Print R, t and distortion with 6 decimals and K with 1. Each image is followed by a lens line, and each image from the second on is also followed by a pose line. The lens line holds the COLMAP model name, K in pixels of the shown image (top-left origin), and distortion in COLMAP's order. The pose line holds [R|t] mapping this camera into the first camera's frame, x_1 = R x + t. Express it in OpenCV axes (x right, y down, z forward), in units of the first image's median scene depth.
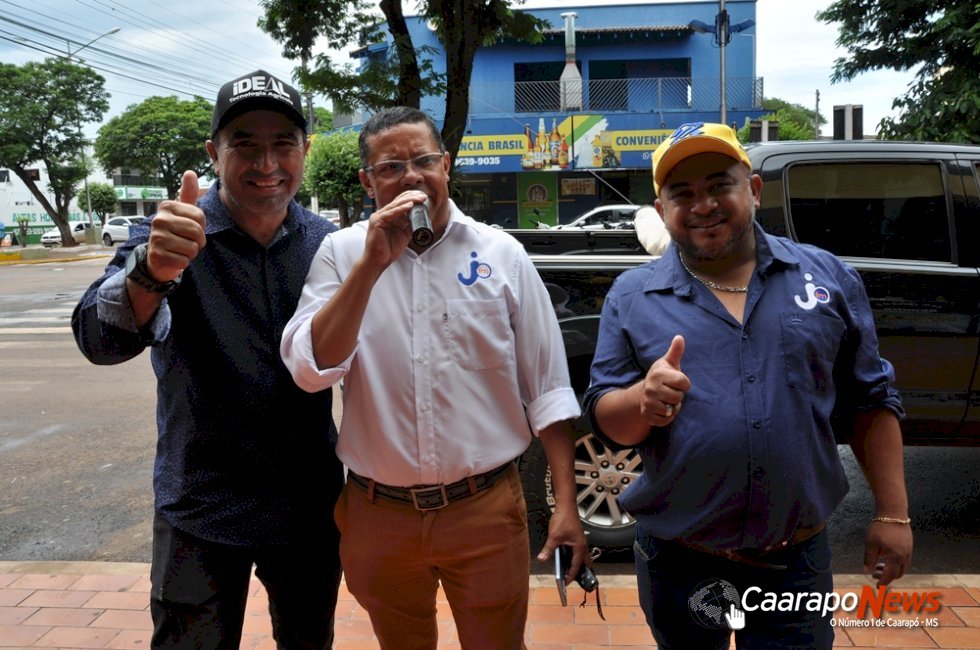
lens RADIAL K [[763.1, 0, 490.0], [0, 763.1, 325.0], [0, 0, 1]] dist [-0.159548, 0.121045]
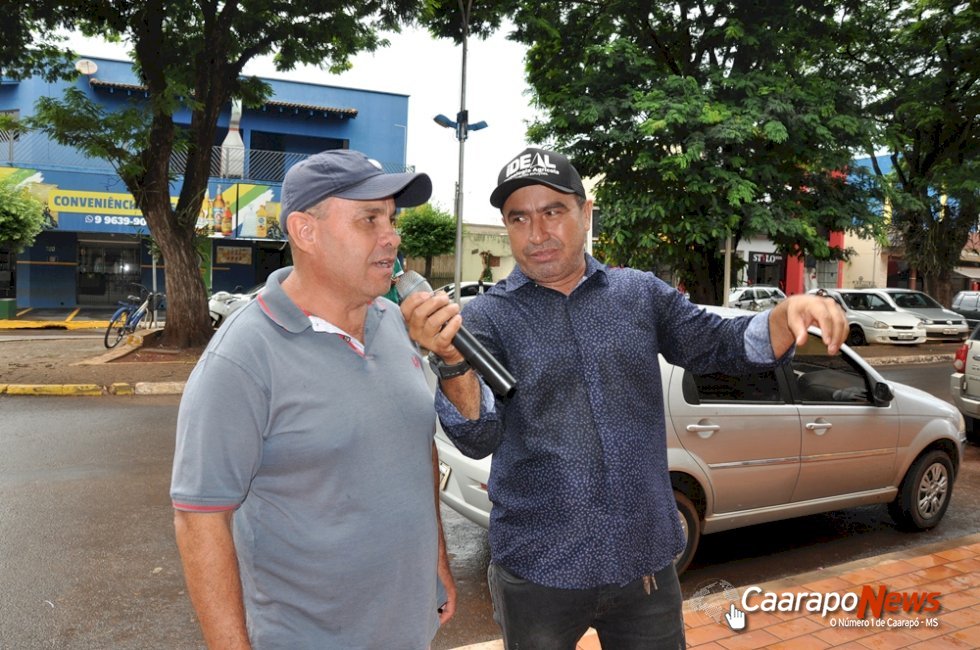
lens RADIAL K [[763.1, 0, 490.0], [0, 763.1, 325.0], [0, 0, 1]] dist [-0.159548, 0.121045]
pose [[0.843388, 0.025401, 0.536704, -0.131077], [0.025645, 0.995841, -0.087429, 0.000219], [-0.536693, 0.087501, 0.839229, 0.019159]]
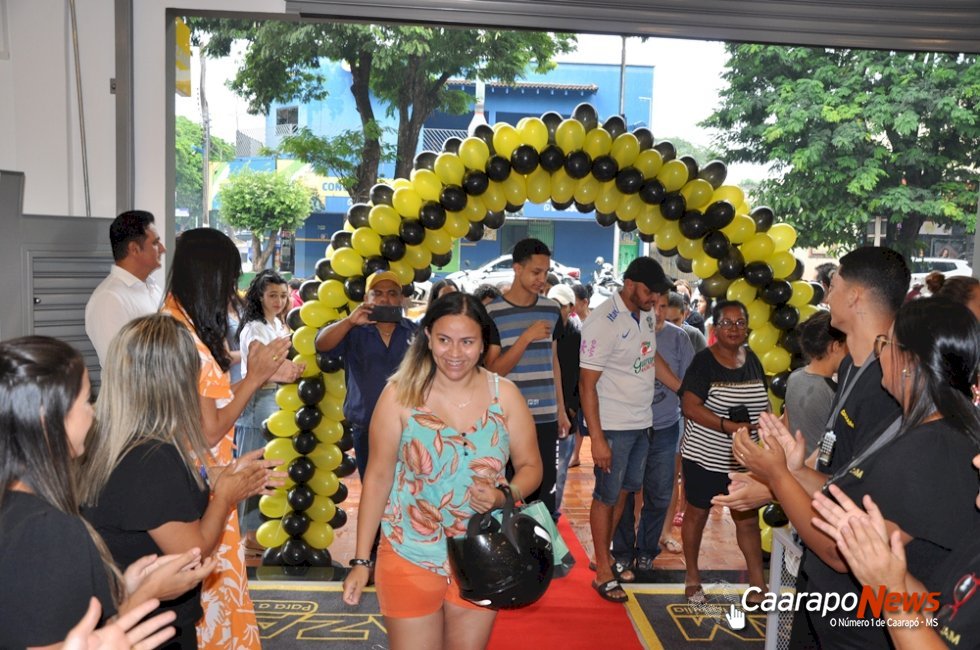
lens RADIAL K [[922.8, 0, 490.0], [0, 922.8, 325.0], [0, 0, 1]] dist [-0.088094, 0.206521]
pose [[0.985236, 0.040646, 0.166307, -0.081263], [-0.031521, 0.997868, -0.057147, 0.018545], [-0.168275, 0.051061, 0.984417, -0.259849]]
